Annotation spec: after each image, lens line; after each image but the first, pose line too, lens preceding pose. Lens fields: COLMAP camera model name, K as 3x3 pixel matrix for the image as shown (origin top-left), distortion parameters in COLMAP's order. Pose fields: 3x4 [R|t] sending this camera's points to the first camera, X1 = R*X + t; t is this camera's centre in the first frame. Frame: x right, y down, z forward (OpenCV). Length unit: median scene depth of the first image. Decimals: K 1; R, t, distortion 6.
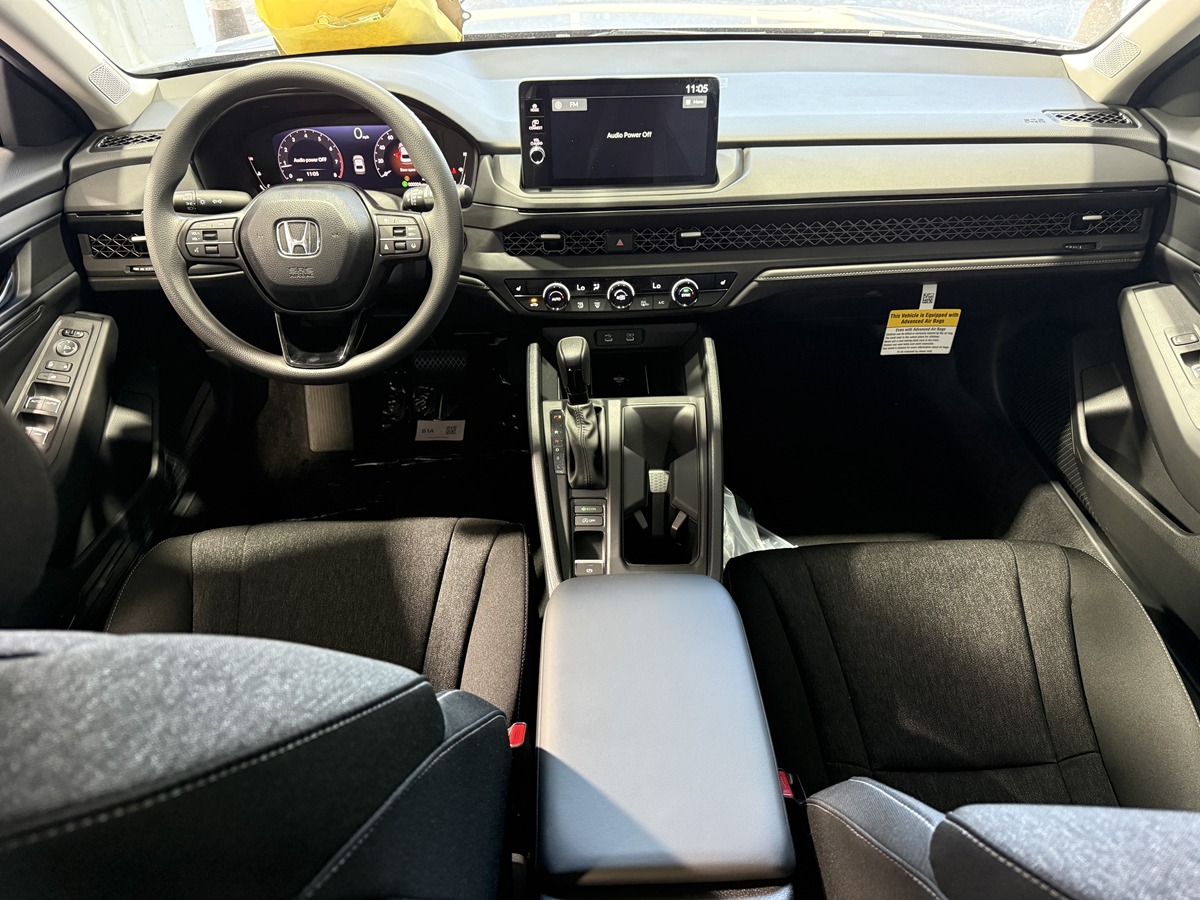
lens RADIAL K [[852.1, 0, 600.0], [0, 852.1, 450.0], [0, 0, 1]] dist [0.173290, -0.384329]
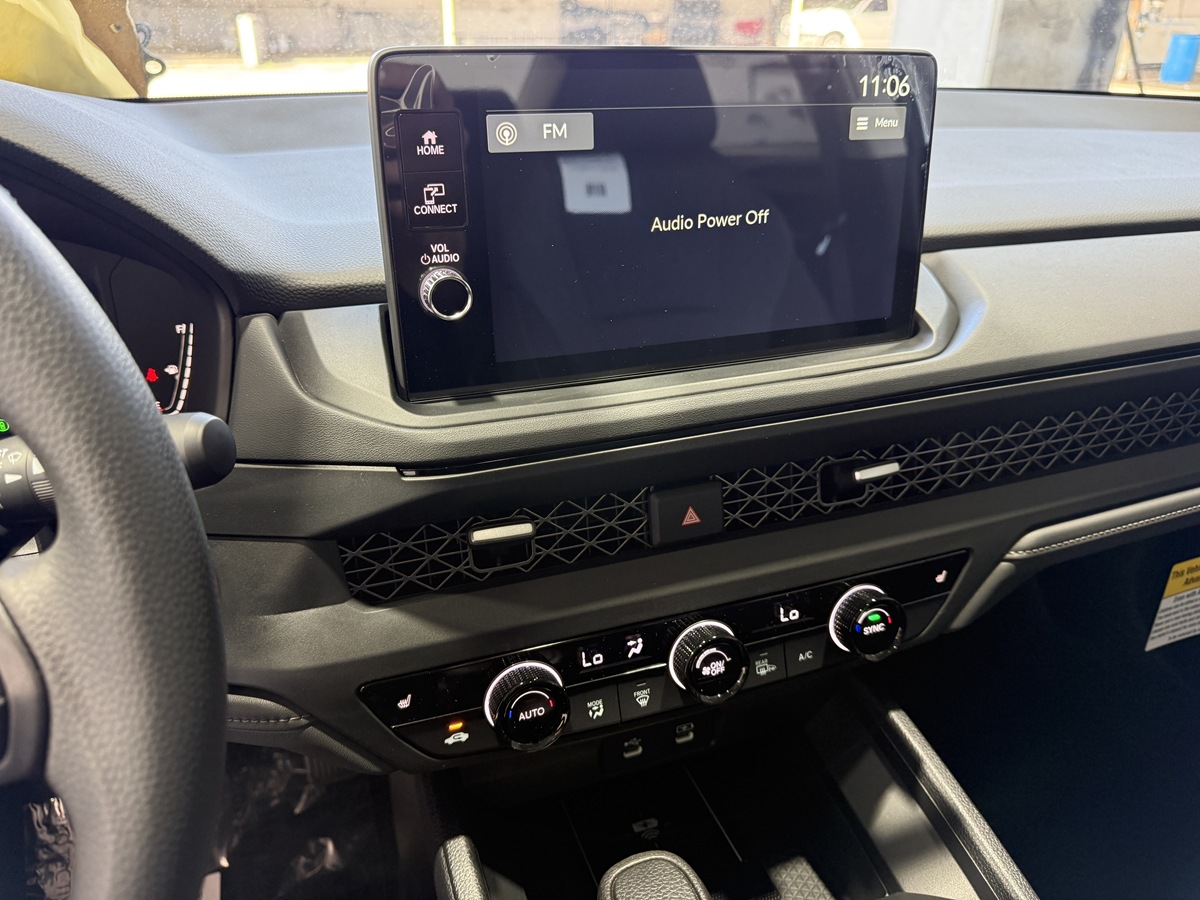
lens RADIAL K [[852.1, 0, 600.0], [0, 852.1, 450.0], [0, 0, 1]] dist [0.173290, -0.384329]
pose [[0.944770, -0.119449, 0.305191, -0.115731], [0.180551, 0.966860, -0.180505, -0.212018], [-0.273516, 0.225639, 0.935027, 0.679379]]
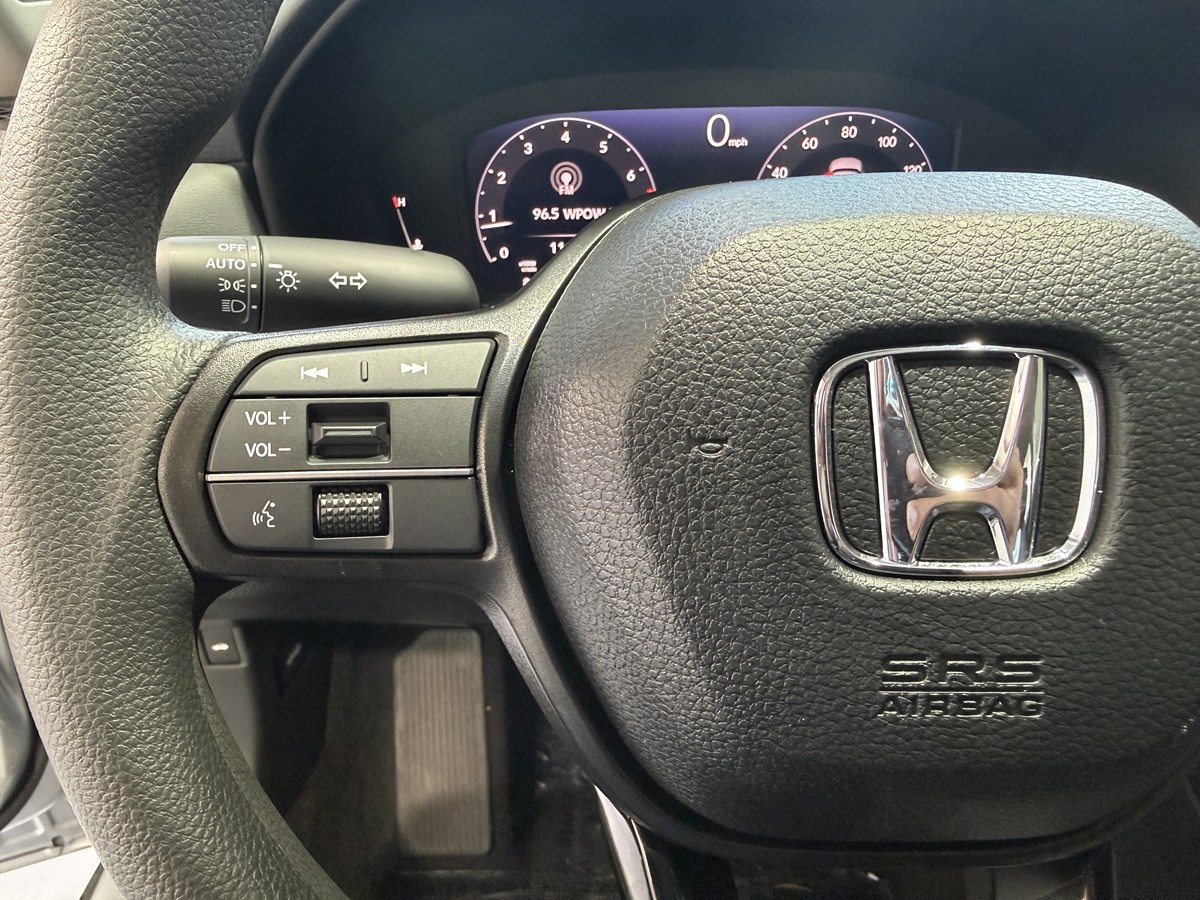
lens RADIAL K [[866.5, 0, 546.1], [0, 866.5, 449.3], [0, 0, 1]] dist [0.002444, 0.007823]
pose [[0.999143, 0.014022, -0.038952, -0.357329], [-0.021212, 0.981398, -0.190807, -0.187544], [0.035552, 0.191470, 0.980854, 0.738969]]
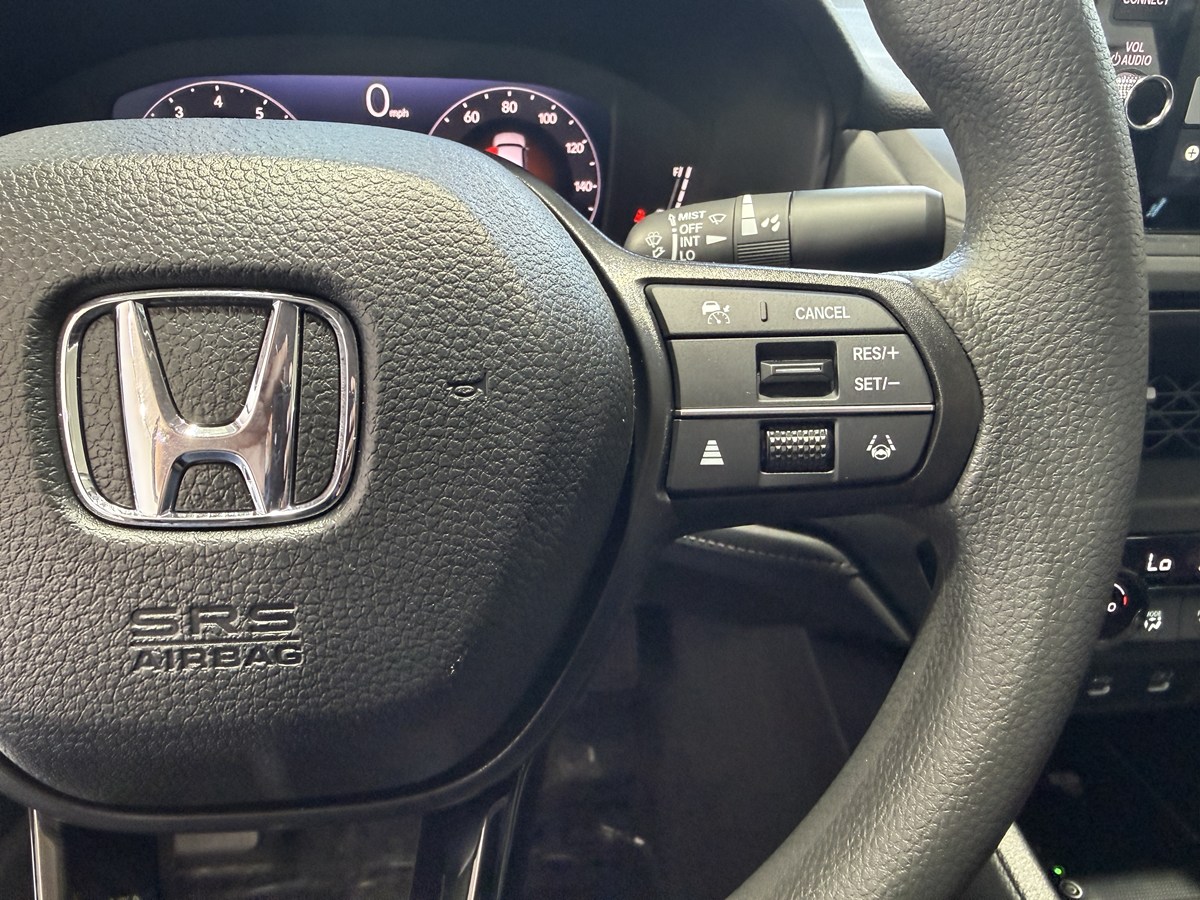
lens RADIAL K [[869.7, 0, 545.9], [0, 869.7, 451.4], [0, 0, 1]] dist [-0.007911, -0.000010]
pose [[0.995449, -0.000334, 0.095297, -0.264838], [0.017209, 0.984184, -0.176309, -0.182563], [-0.093731, 0.177147, 0.979711, 0.740449]]
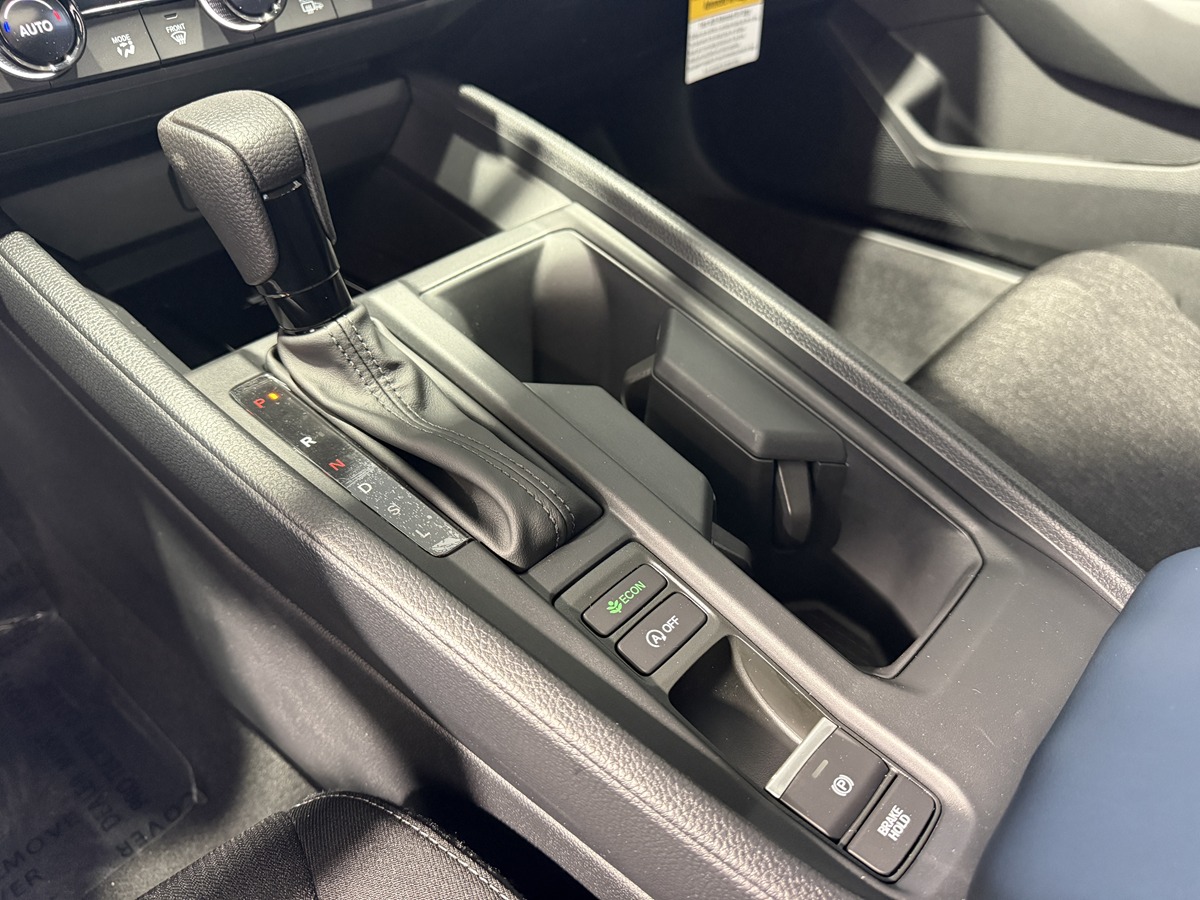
lens RADIAL K [[888.3, 0, 600.0], [0, 888.3, 450.0], [0, 0, 1]] dist [-0.003899, -0.005746]
pose [[0.685919, -0.446669, 0.574457, -0.152748], [0.441266, 0.883047, 0.159729, -0.022494], [-0.578619, 0.143927, 0.802798, 0.698769]]
